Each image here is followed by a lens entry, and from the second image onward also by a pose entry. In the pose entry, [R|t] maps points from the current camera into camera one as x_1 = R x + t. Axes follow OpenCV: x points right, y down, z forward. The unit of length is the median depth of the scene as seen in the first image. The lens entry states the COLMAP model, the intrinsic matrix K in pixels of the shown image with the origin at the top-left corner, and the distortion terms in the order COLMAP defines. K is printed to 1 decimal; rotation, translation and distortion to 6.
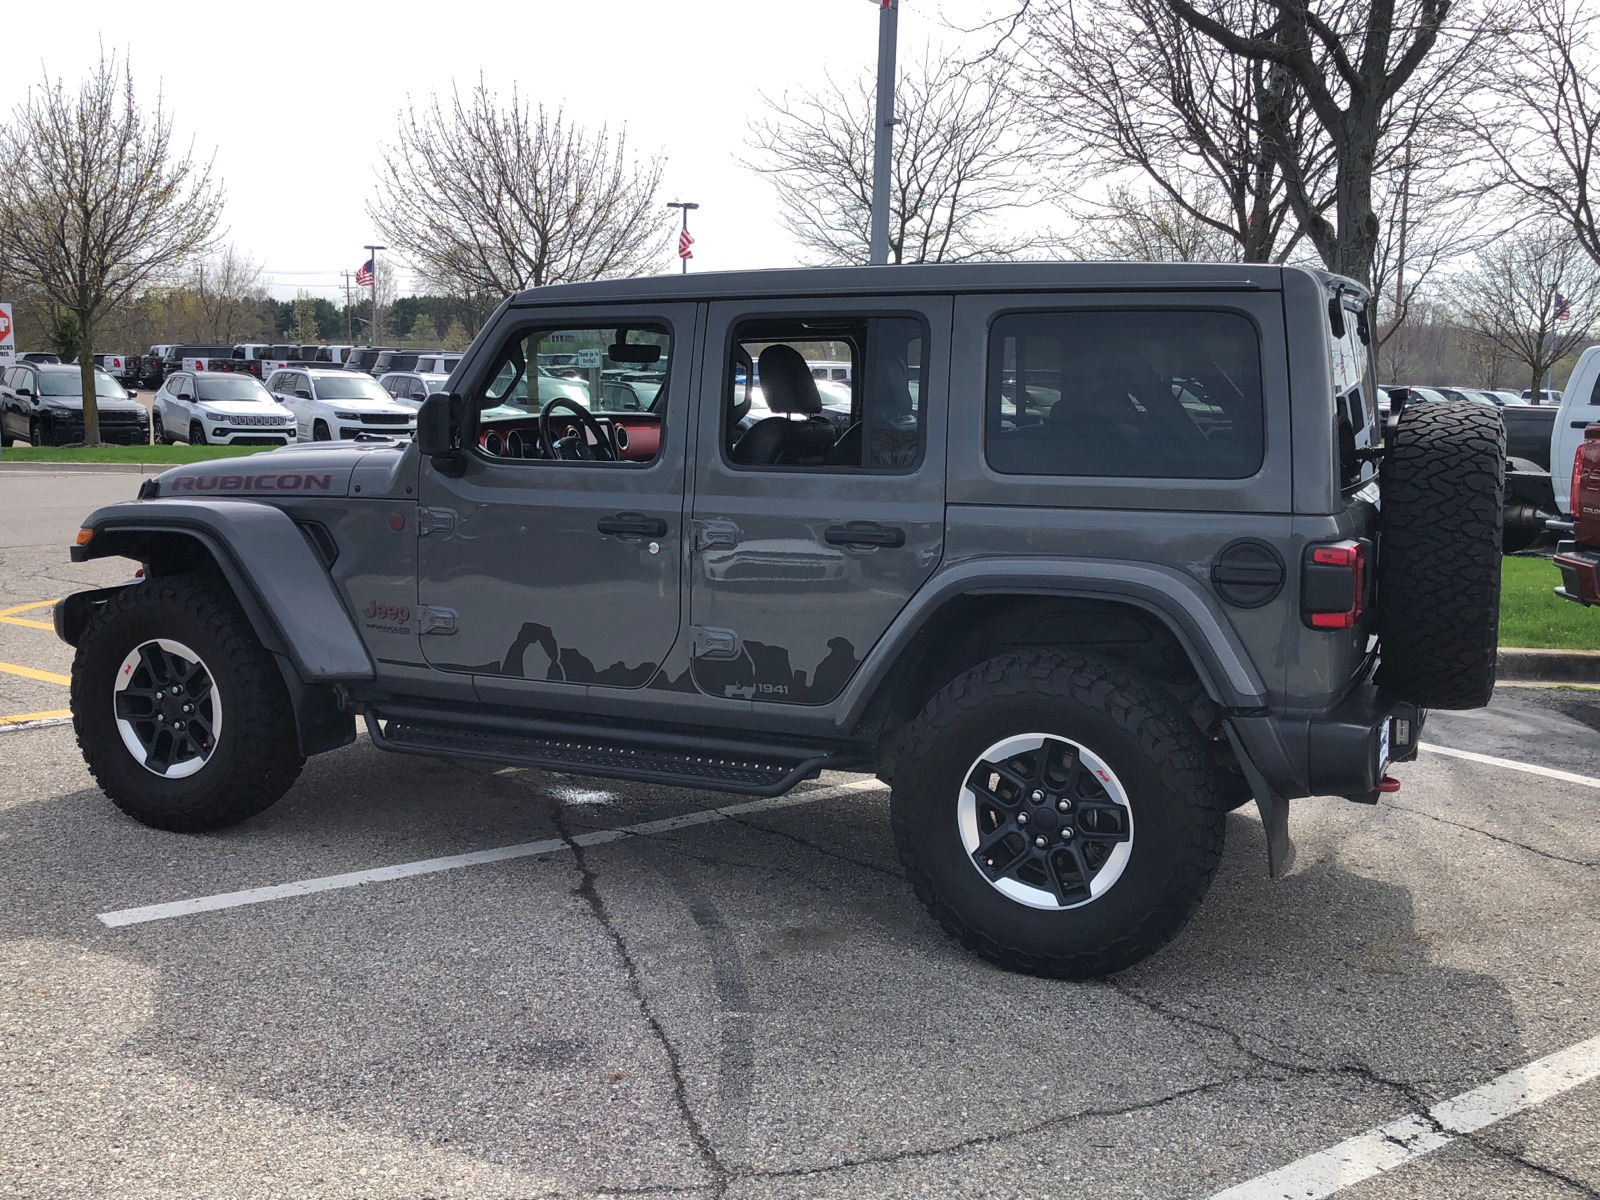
lens RADIAL K [[1628.5, 0, 797.4], [0, 1628.5, 564.0], [0, 0, 1]] dist [0.131704, -0.389869]
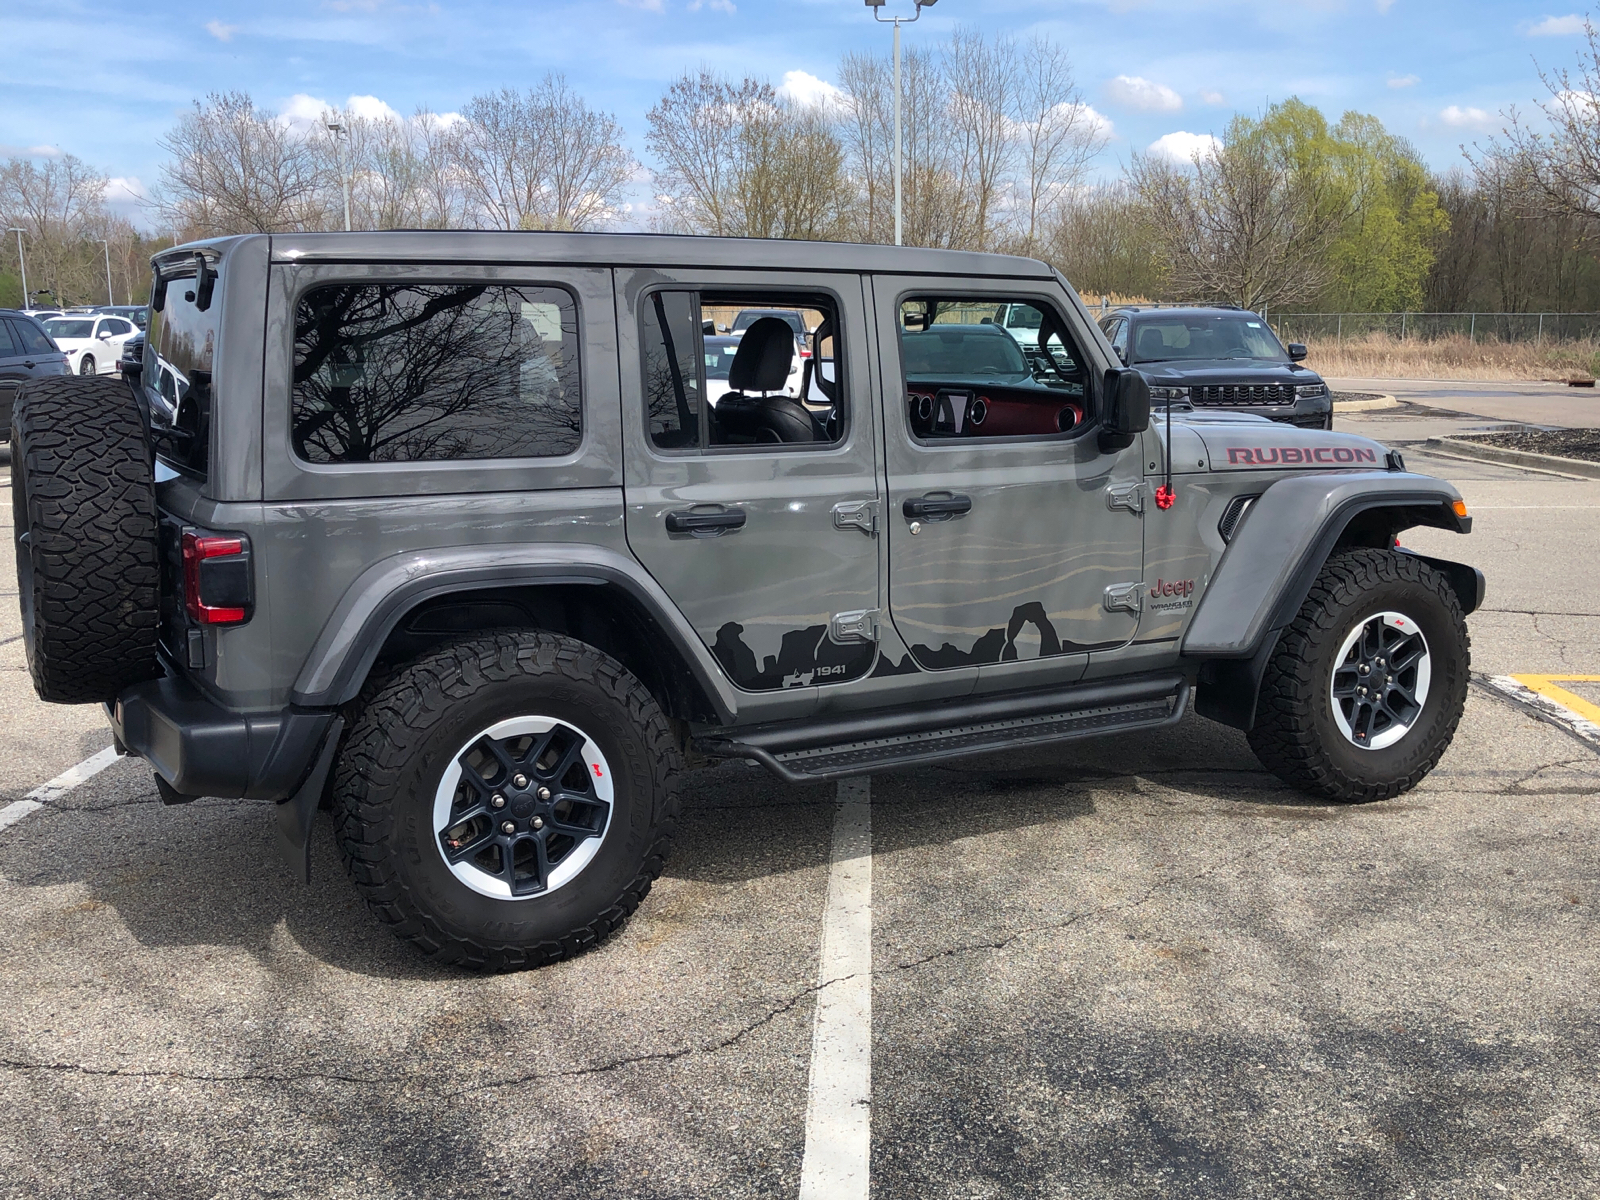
lens RADIAL K [[1628.5, 0, 797.4], [0, 1628.5, 564.0], [0, 0, 1]] dist [0.131704, -0.389869]
pose [[-0.616504, 0.110018, -0.779628, 0.883374], [-0.091591, 0.973446, 0.209796, -0.228559], [0.782007, 0.200747, -0.590056, 1.892280]]
